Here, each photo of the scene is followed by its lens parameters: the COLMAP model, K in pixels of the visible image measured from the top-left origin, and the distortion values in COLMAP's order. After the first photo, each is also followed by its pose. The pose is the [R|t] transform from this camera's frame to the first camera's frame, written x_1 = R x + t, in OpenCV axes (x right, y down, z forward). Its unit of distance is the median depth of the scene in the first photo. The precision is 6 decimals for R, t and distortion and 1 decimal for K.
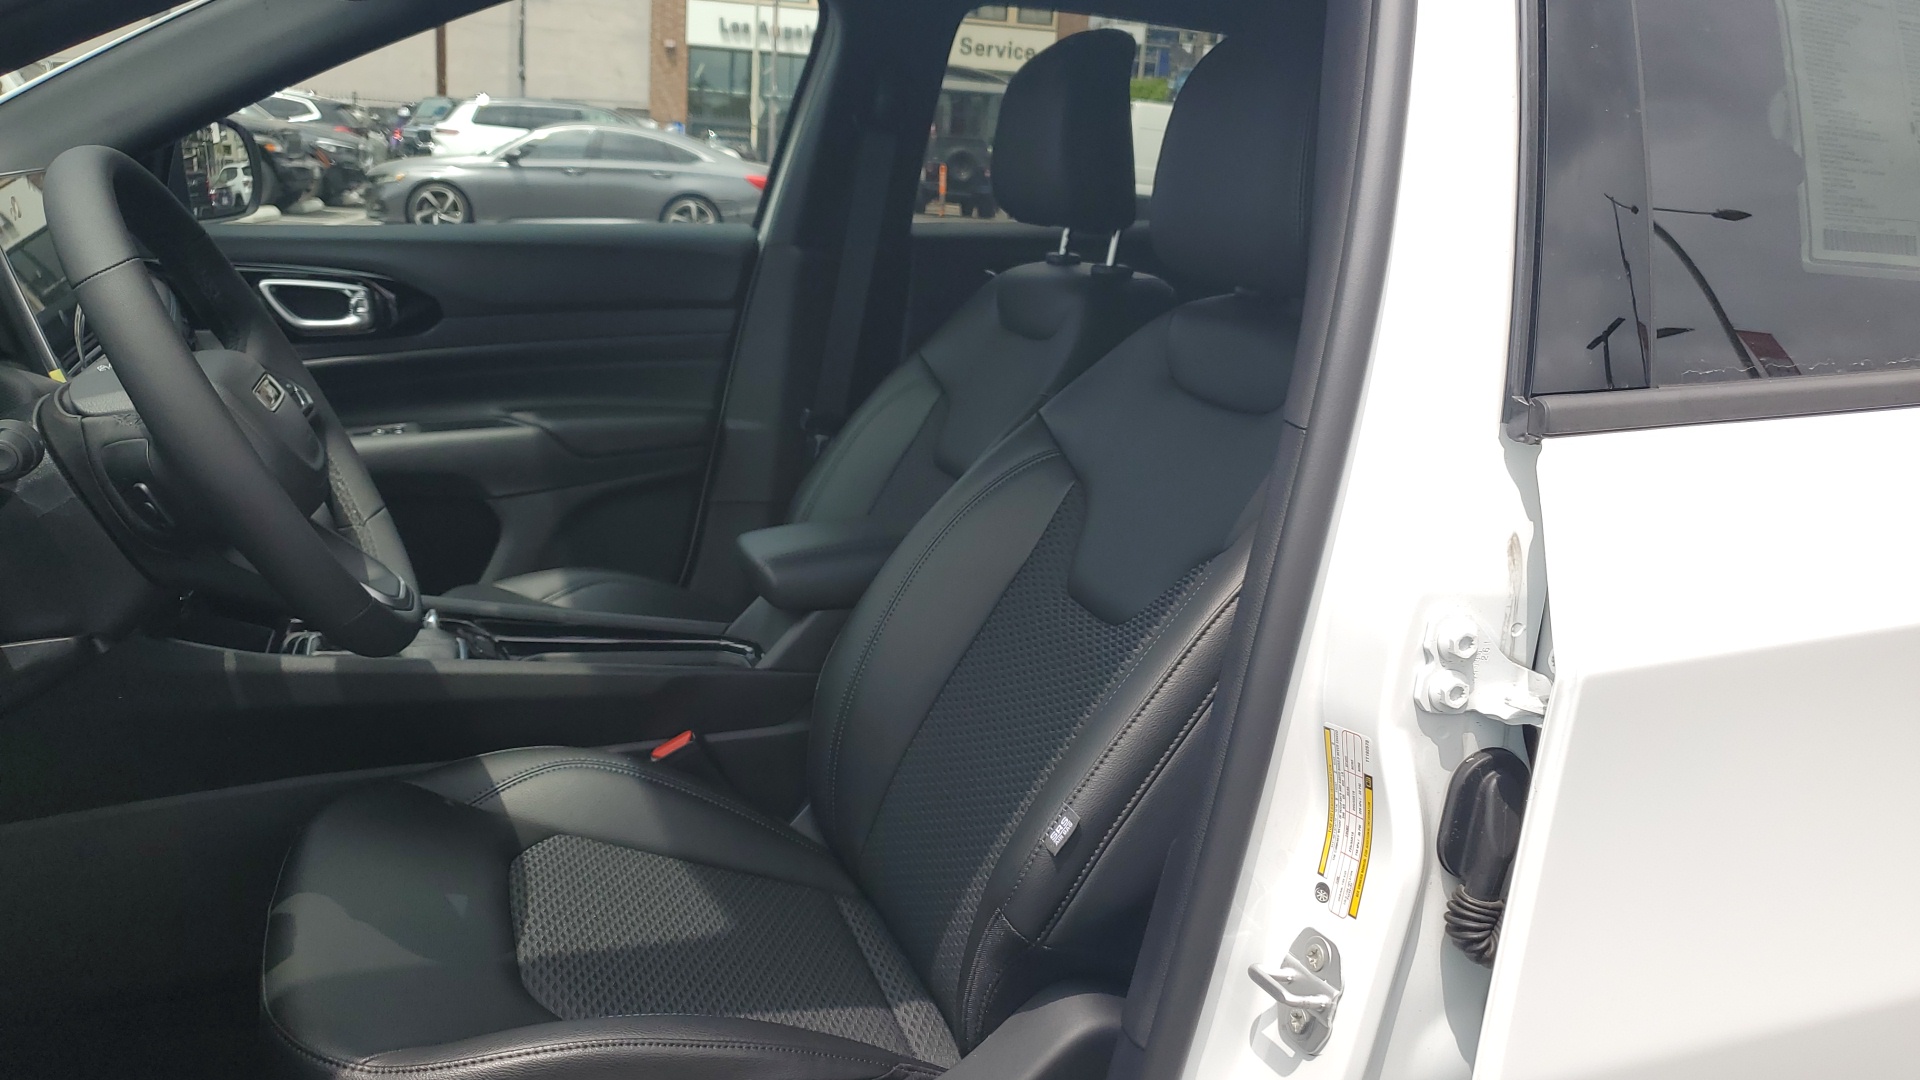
lens RADIAL K [[1527.2, 0, 956.8], [0, 1527.2, 541.4], [0, 0, 1]] dist [0.045397, -0.053177]
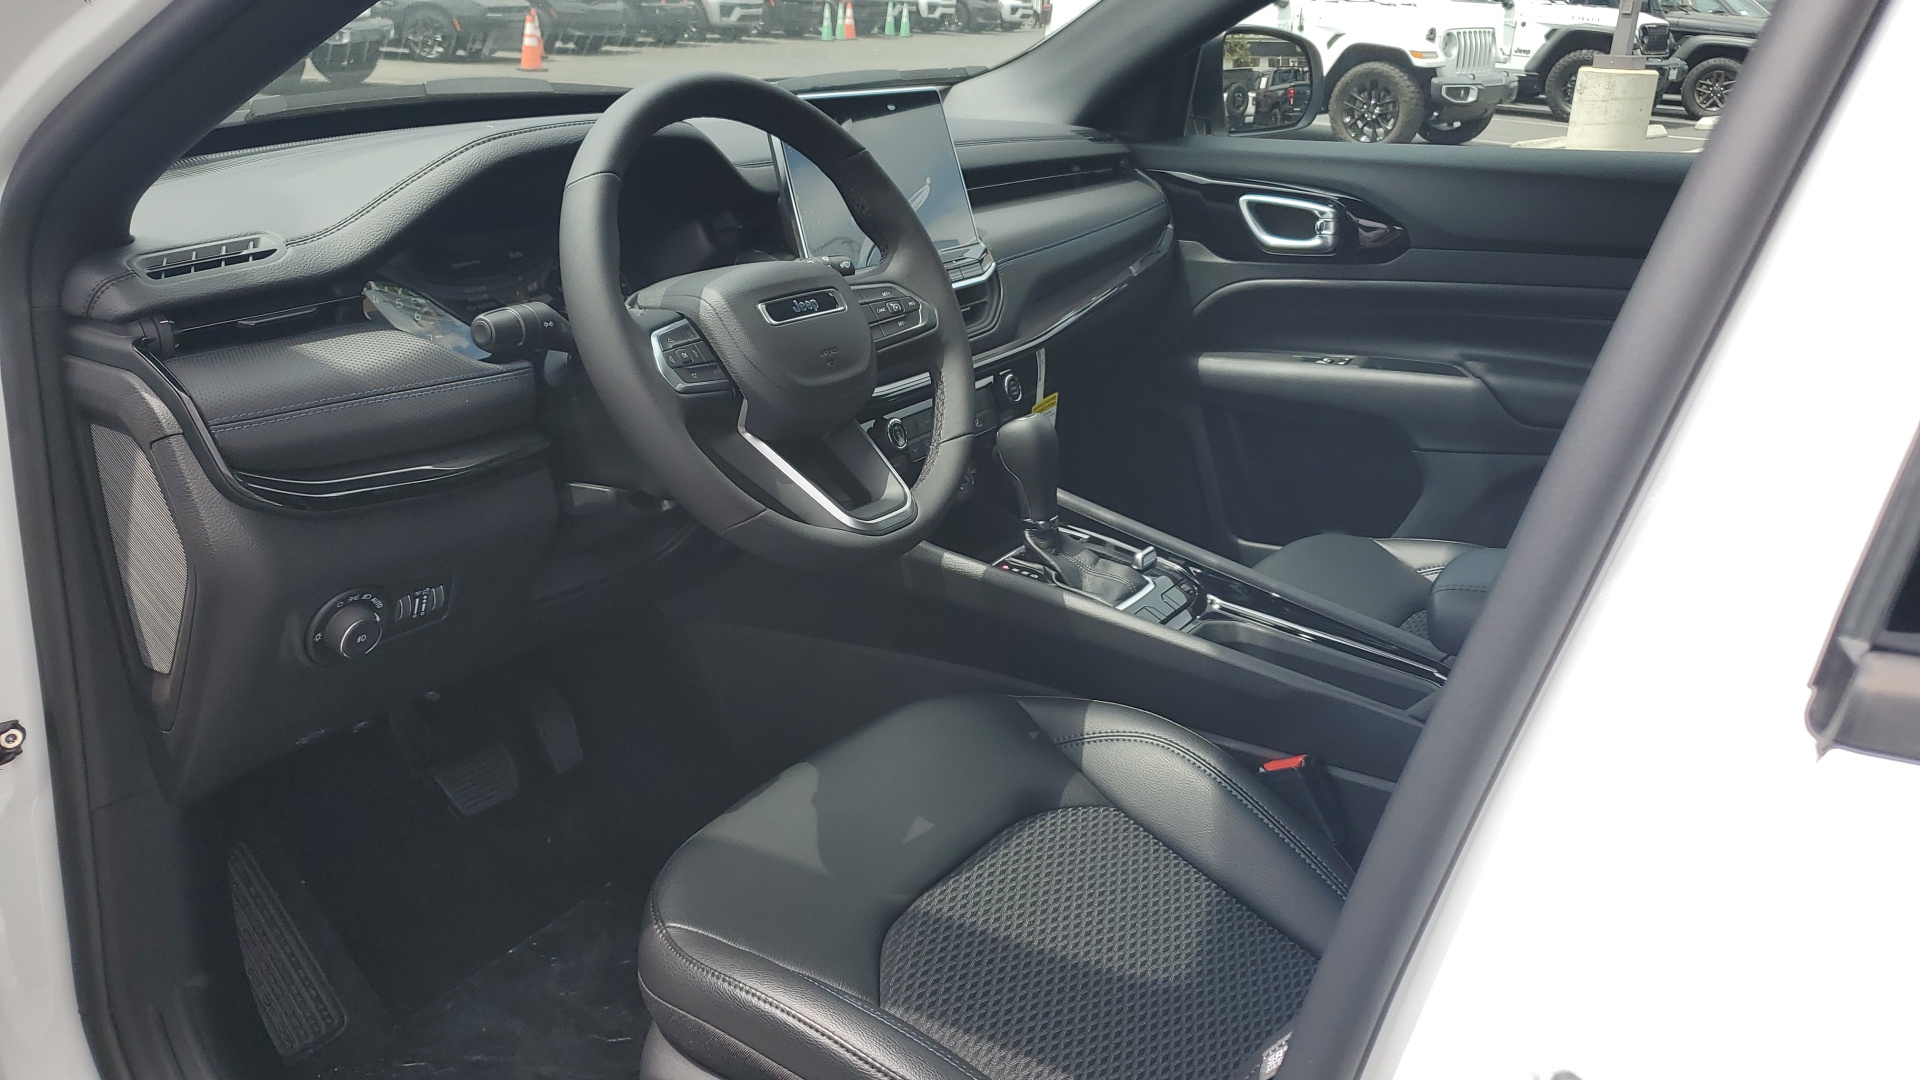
lens RADIAL K [[1527.2, 0, 966.5], [0, 1527.2, 528.4], [0, 0, 1]] dist [0.045397, -0.053177]
pose [[0.601825, 0.233091, -0.763855, 0.255259], [-0.193698, 0.970504, 0.143540, -0.064772], [0.774782, 0.061571, 0.629223, 0.231927]]
